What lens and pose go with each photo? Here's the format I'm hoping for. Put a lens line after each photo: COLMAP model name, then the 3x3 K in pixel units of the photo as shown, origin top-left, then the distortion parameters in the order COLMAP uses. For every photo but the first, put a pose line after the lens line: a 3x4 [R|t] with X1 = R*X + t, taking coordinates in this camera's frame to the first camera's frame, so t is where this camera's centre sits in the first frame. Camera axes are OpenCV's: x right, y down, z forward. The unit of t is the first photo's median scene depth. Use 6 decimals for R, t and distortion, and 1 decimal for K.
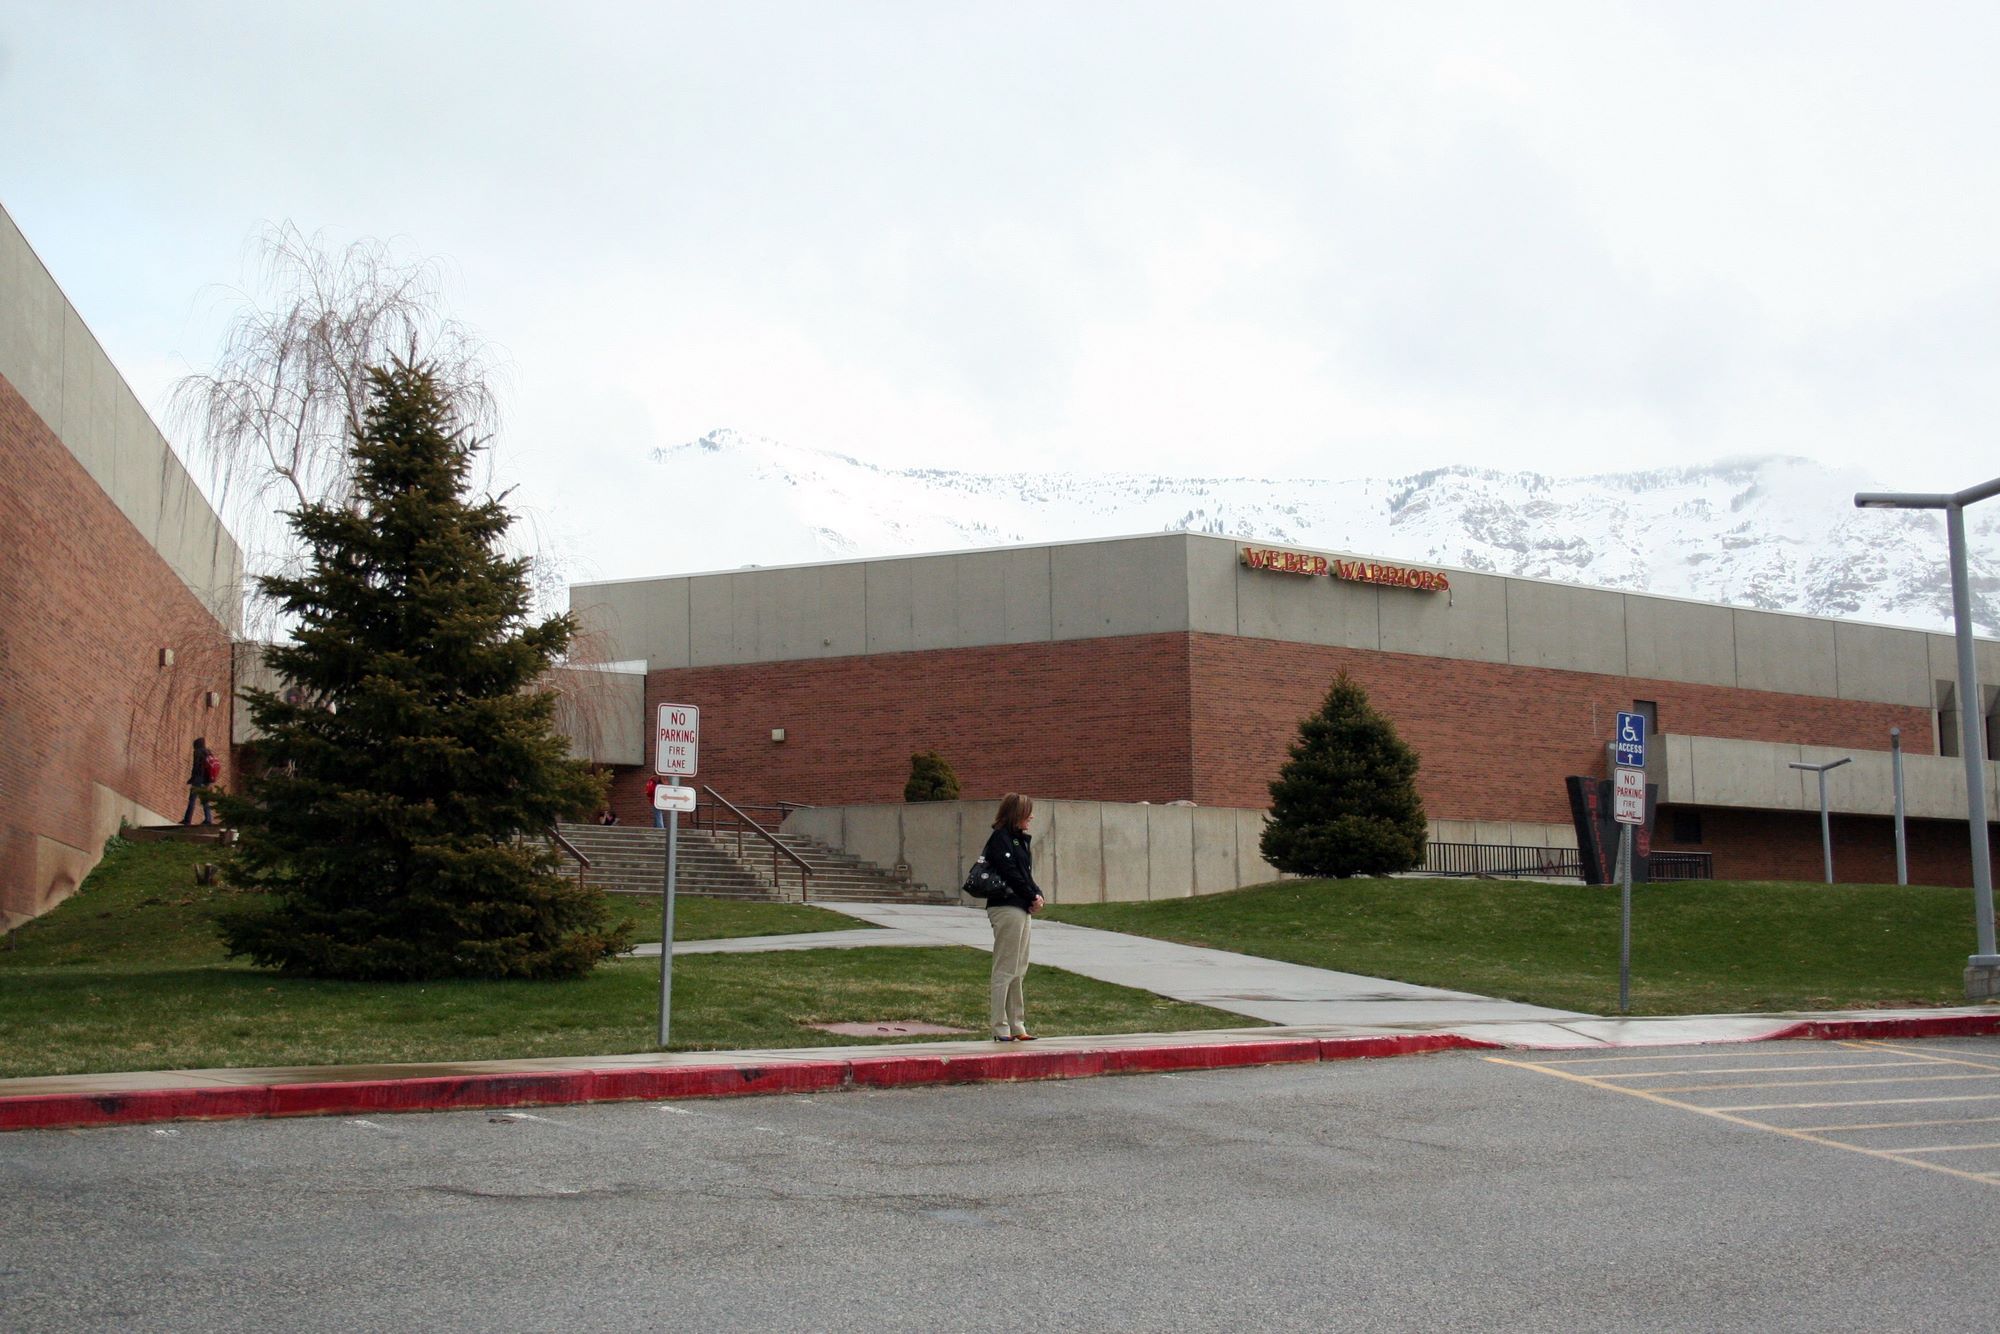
lens RADIAL K [[2842.0, 0, 1000.3], [0, 2842.0, 657.7], [0, 0, 1]] dist [-0.034770, 0.000000]
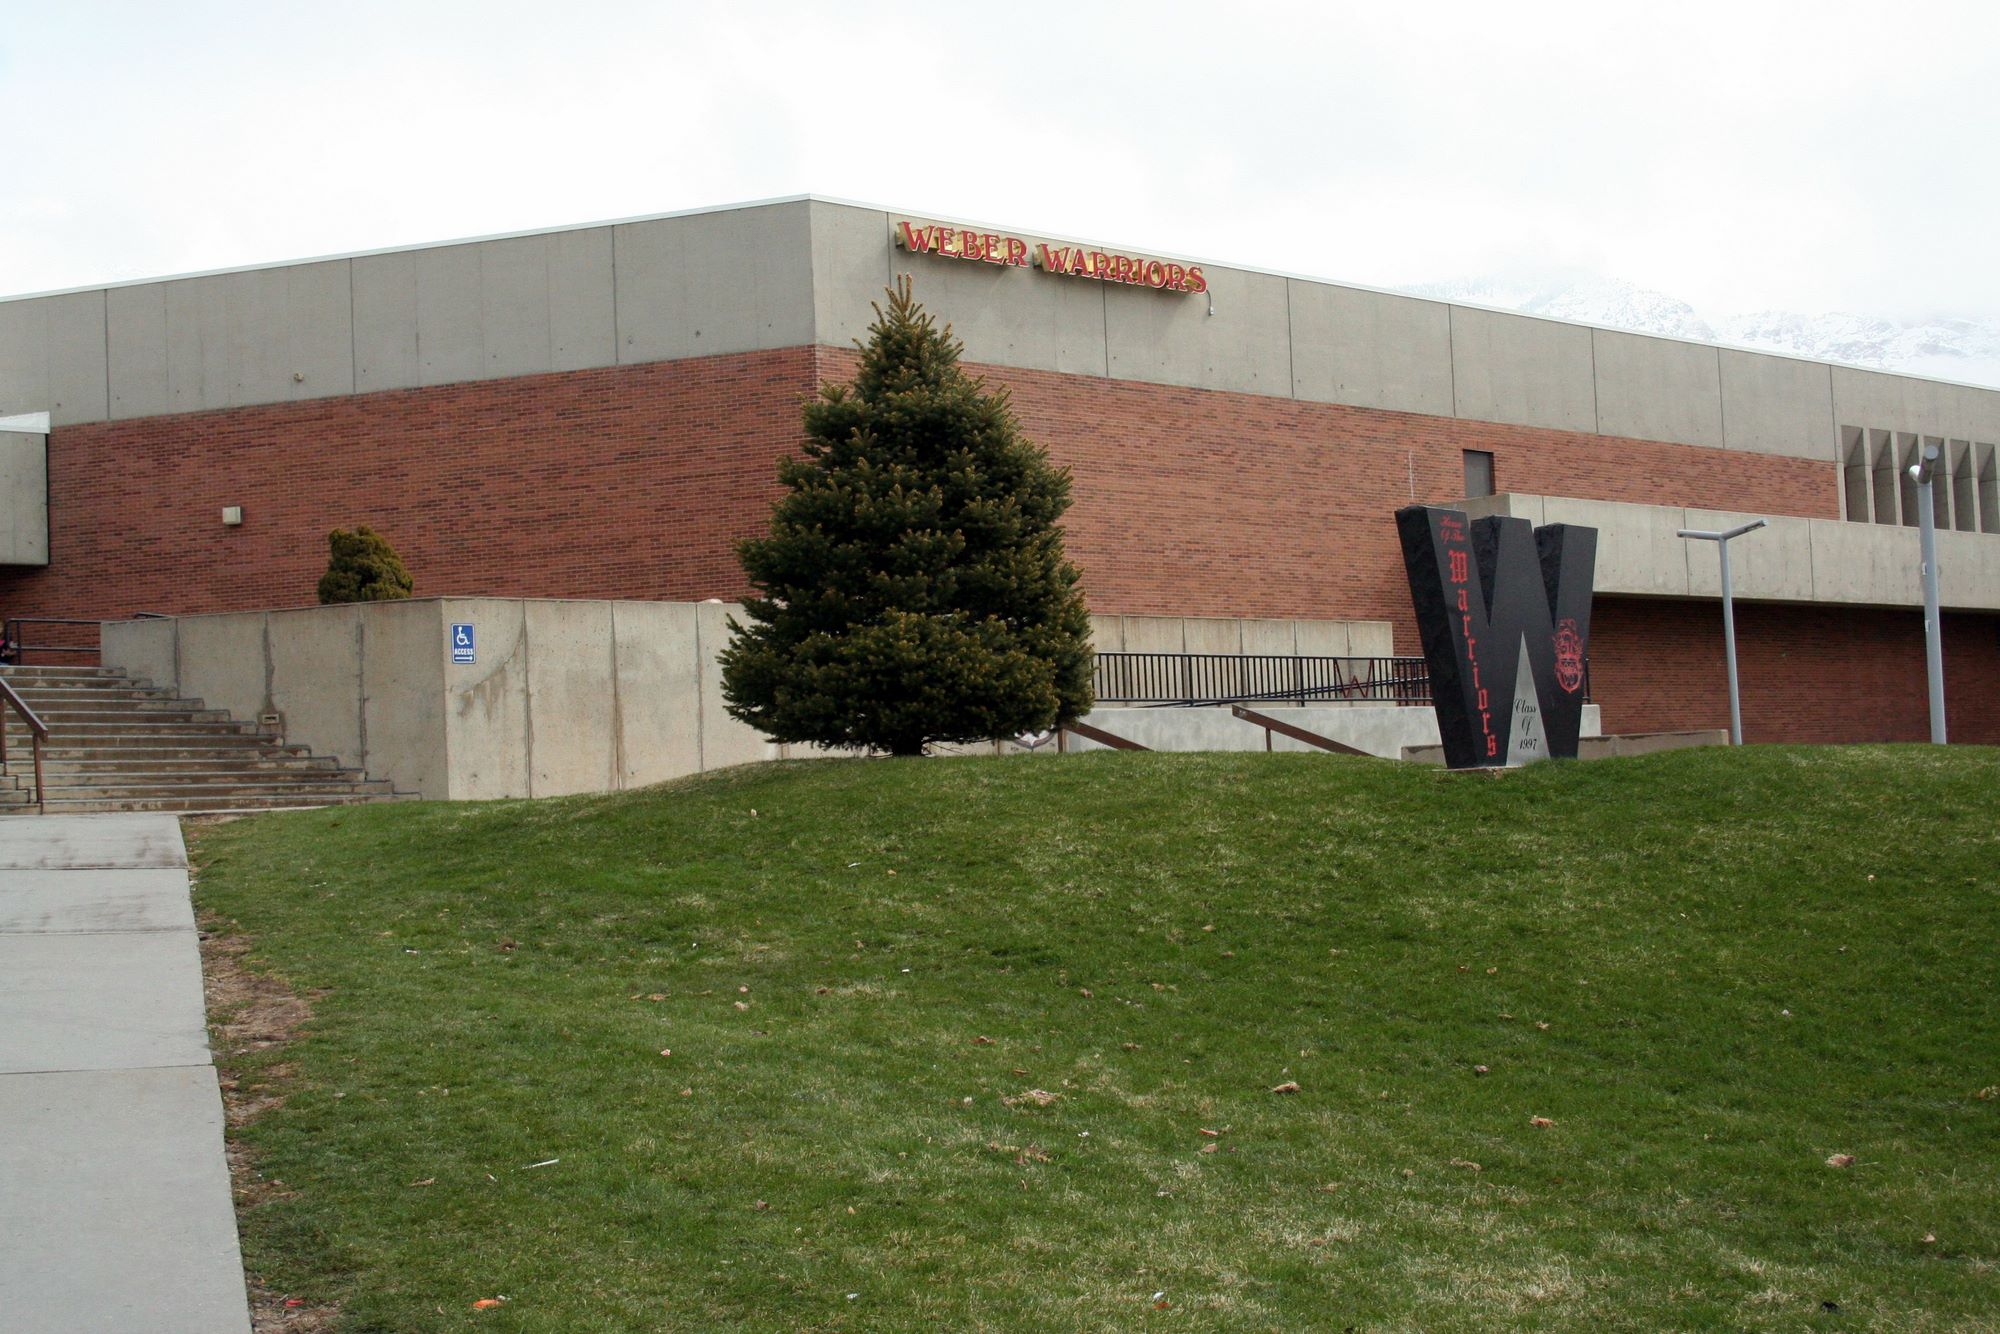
lens RADIAL K [[2776.8, 0, 998.0], [0, 2776.8, 673.5], [0, 0, 1]] dist [-0.050853, 0.000000]
pose [[0.997627, -0.023023, 0.064890, 0.062957], [0.018157, 0.997049, 0.074592, 0.019214], [-0.066416, -0.073237, 0.995101, 0.330120]]
